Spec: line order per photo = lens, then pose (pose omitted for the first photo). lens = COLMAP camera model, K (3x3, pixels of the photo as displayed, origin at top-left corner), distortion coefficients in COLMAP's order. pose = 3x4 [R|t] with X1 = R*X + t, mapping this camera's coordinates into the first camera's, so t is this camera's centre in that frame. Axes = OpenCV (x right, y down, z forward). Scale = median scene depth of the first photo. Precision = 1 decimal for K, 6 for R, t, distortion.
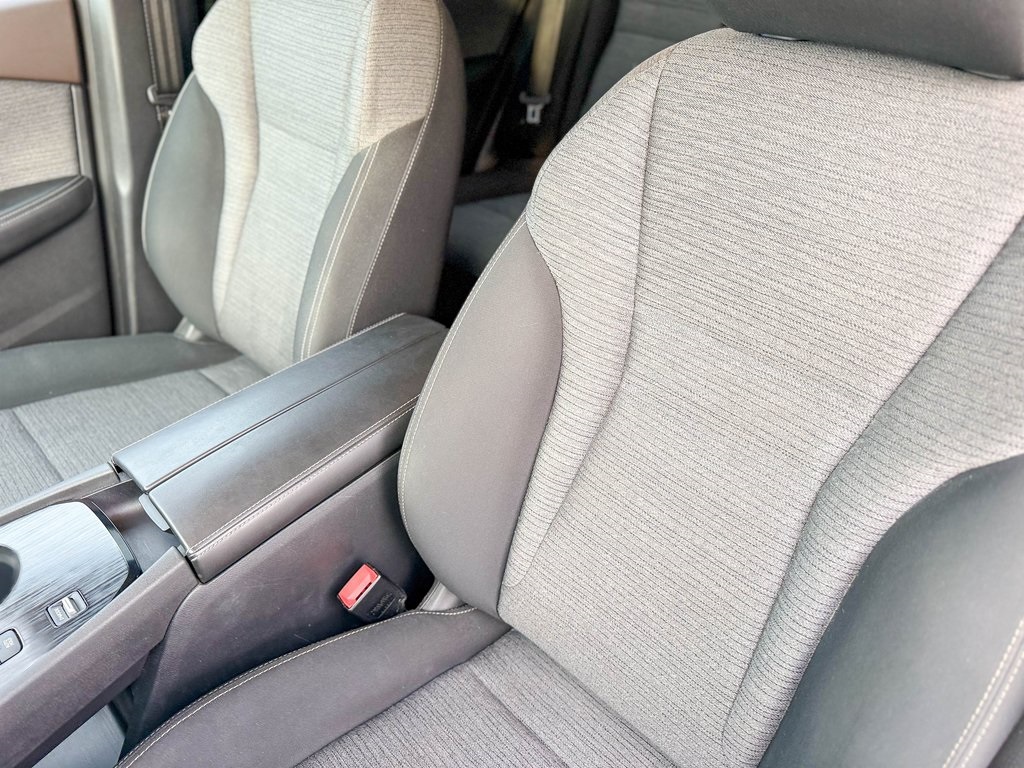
lens RADIAL K [[731.4, 0, 512.0], [0, 731.4, 384.0], [0, 0, 1]] dist [0.056725, -0.094725]
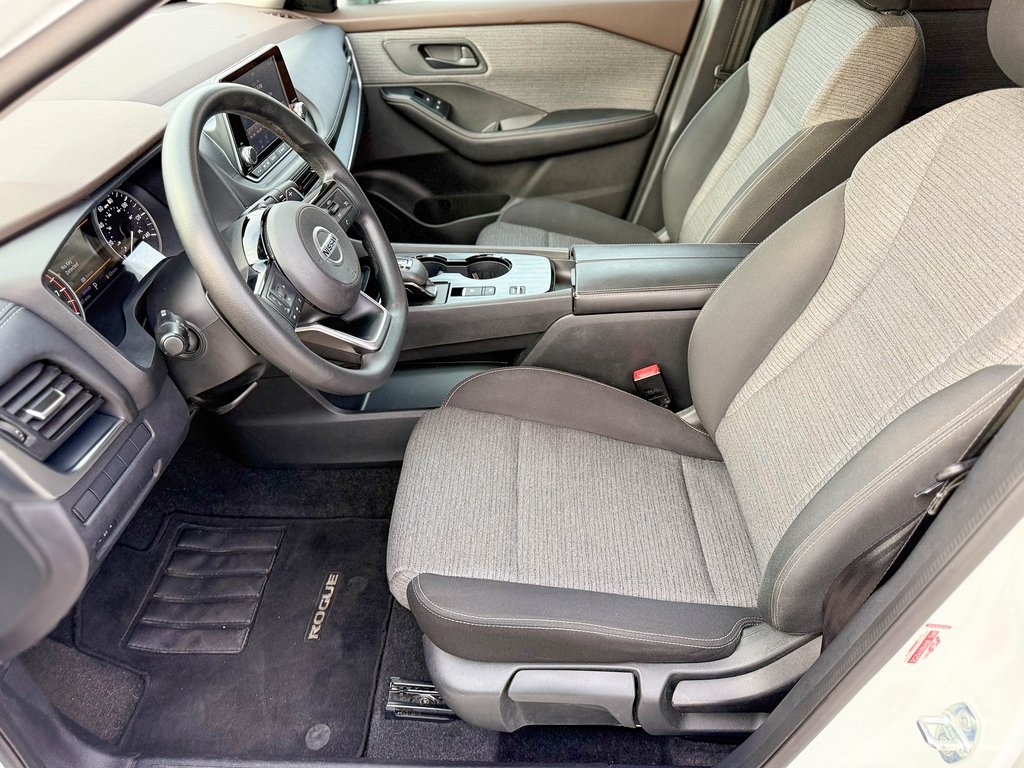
lens RADIAL K [[731.4, 0, 512.0], [0, 731.4, 384.0], [0, 0, 1]] dist [0.056725, -0.094725]
pose [[0.687011, 0.444247, -0.575030, 0.449598], [-0.458257, 0.879023, 0.131603, 0.190729], [0.563929, 0.173099, 0.807478, -0.394713]]
